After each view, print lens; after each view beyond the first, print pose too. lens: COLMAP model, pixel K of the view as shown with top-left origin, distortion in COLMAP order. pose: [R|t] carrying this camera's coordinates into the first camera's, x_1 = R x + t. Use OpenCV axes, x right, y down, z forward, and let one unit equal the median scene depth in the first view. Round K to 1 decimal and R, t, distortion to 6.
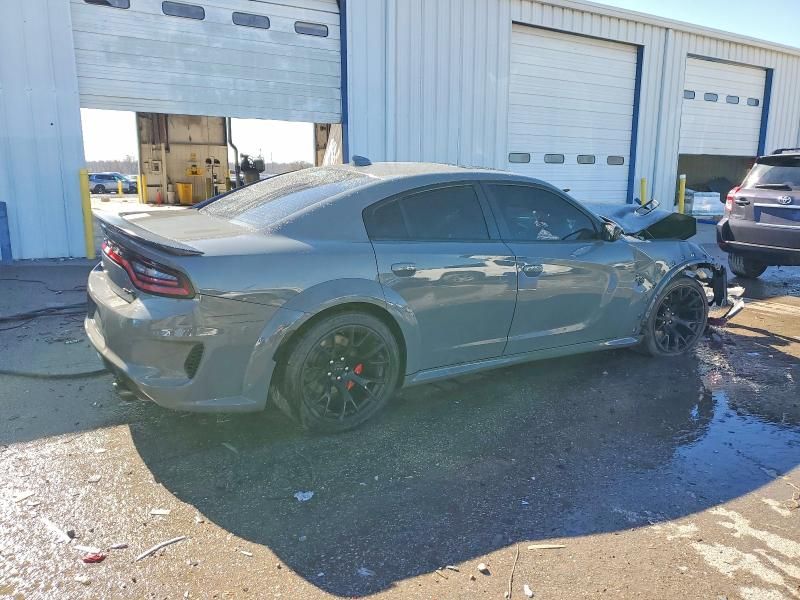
lens RADIAL K [[604.8, 0, 400.6], [0, 604.8, 300.3], [0, 0, 1]] dist [0.002347, 0.003561]
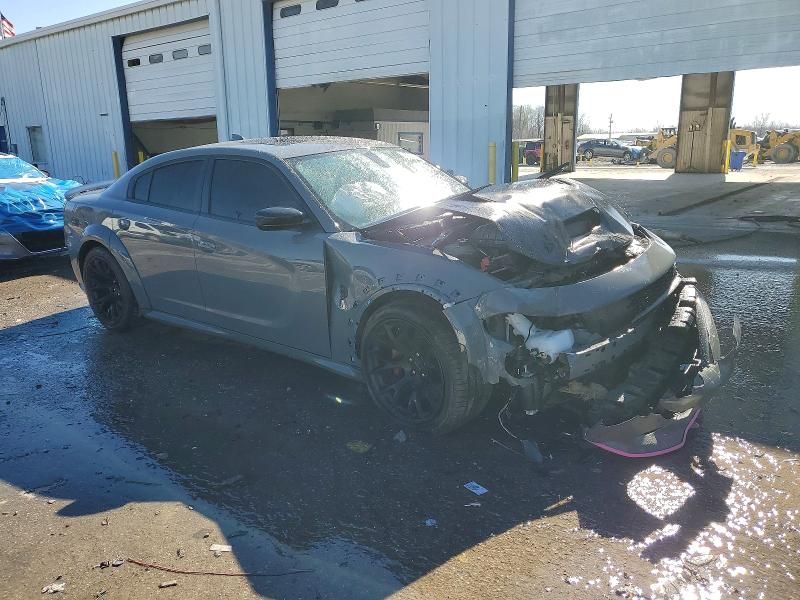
lens RADIAL K [[604.8, 0, 400.6], [0, 604.8, 300.2], [0, 0, 1]] dist [0.002347, 0.003561]
pose [[0.365590, 0.207341, -0.907388, 0.514843], [-0.163265, 0.974044, 0.156792, -0.069046], [0.916345, 0.090824, 0.389953, 0.382783]]
